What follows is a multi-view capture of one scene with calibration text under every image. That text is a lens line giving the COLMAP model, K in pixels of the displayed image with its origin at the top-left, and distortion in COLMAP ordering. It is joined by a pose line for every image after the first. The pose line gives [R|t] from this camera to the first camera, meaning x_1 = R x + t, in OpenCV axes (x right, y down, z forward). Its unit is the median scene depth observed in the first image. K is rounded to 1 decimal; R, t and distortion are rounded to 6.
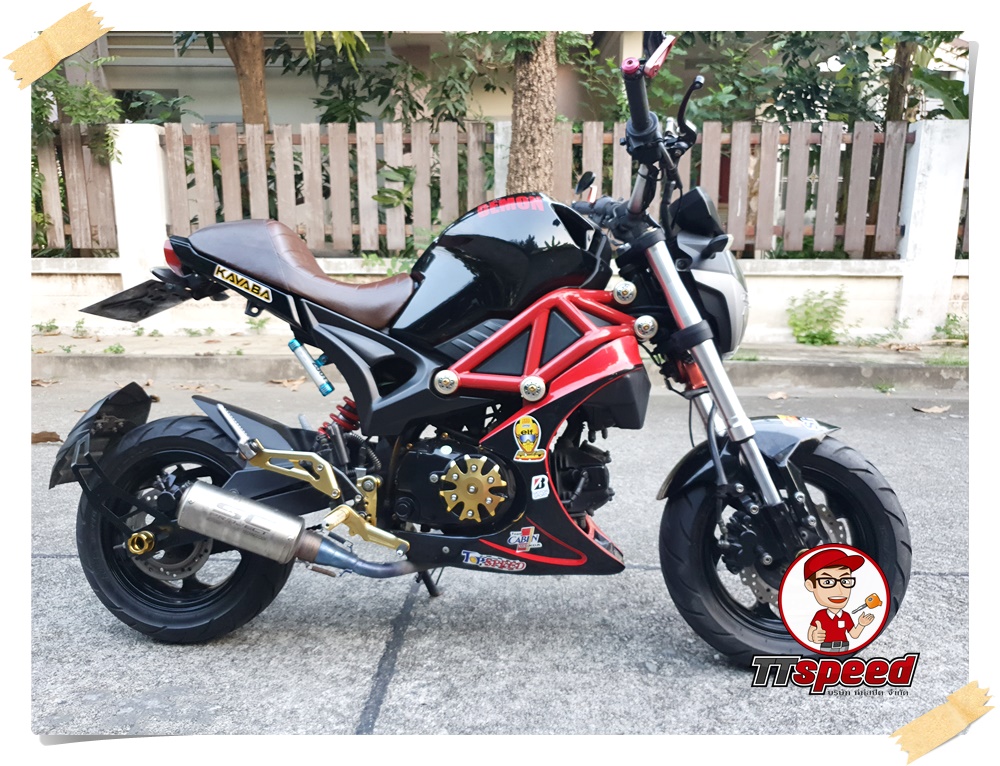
lens RADIAL K [[722.2, 0, 500.0], [0, 722.2, 383.0], [0, 0, 1]] dist [0.017471, 0.000009]
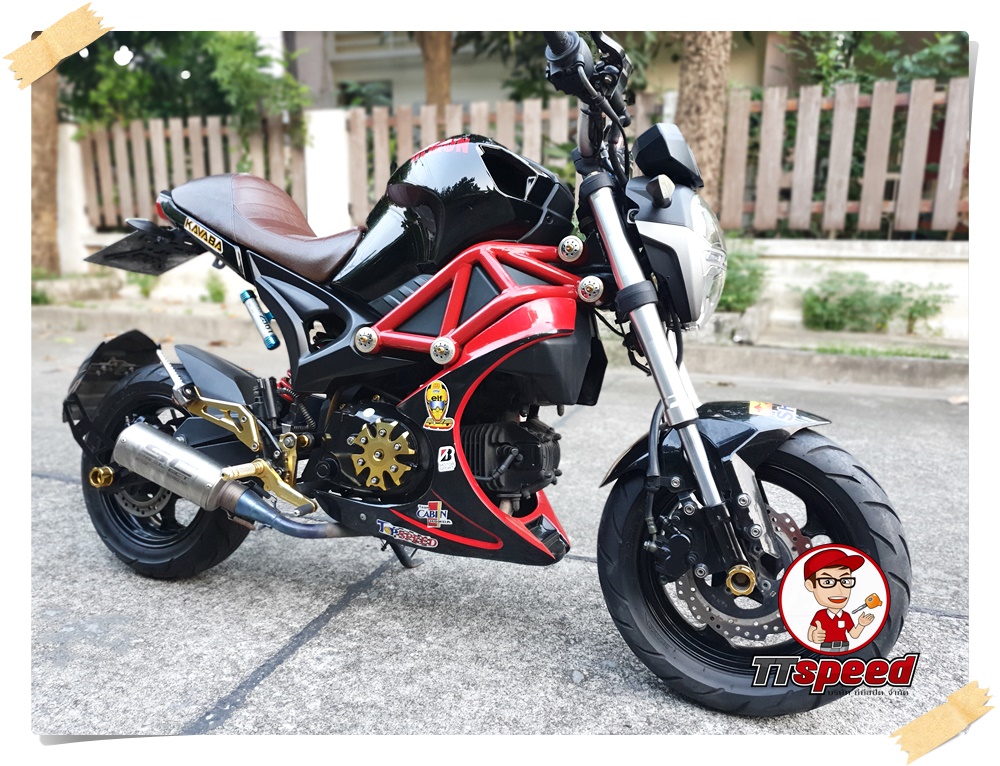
lens RADIAL K [[722.2, 0, 500.0], [0, 722.2, 383.0], [0, 0, 1]] dist [0.017471, 0.000009]
pose [[0.959473, 0.063928, -0.274453, 0.349756], [-0.058499, 0.997897, 0.027930, 0.018205], [0.275661, -0.010743, 0.961195, 0.137934]]
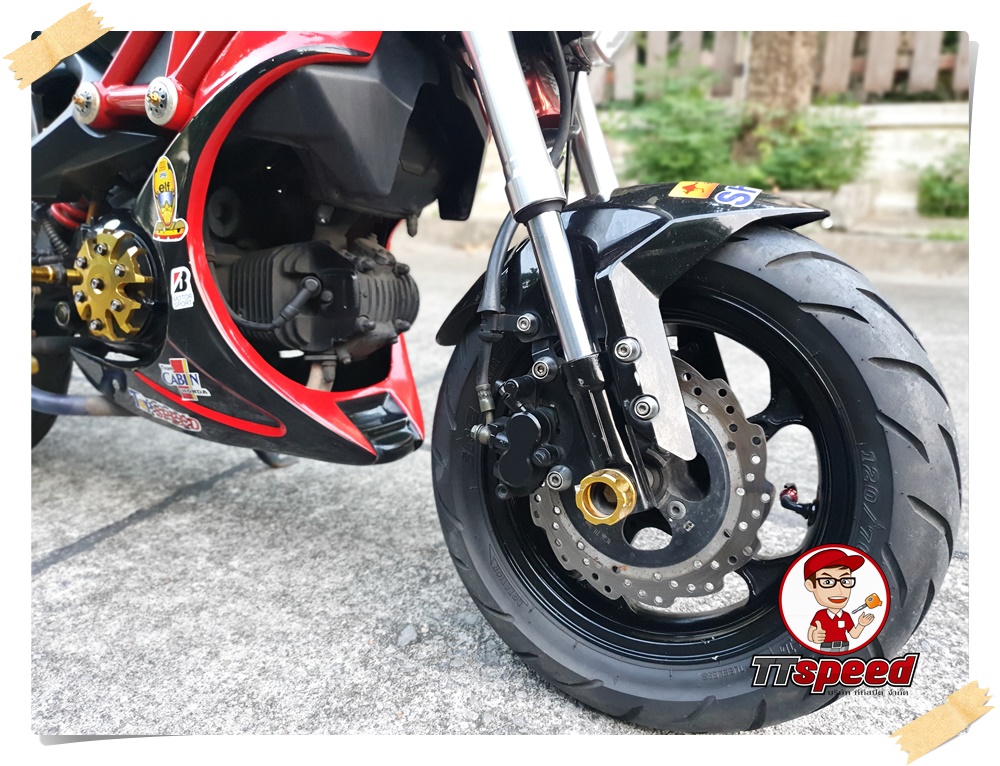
lens RADIAL K [[722.2, 0, 500.0], [0, 722.2, 383.0], [0, 0, 1]] dist [0.017471, 0.000009]
pose [[0.911541, 0.118053, -0.393898, 0.492778], [-0.064363, 0.987058, 0.146880, 0.113504], [0.406140, -0.108535, 0.907343, 0.557232]]
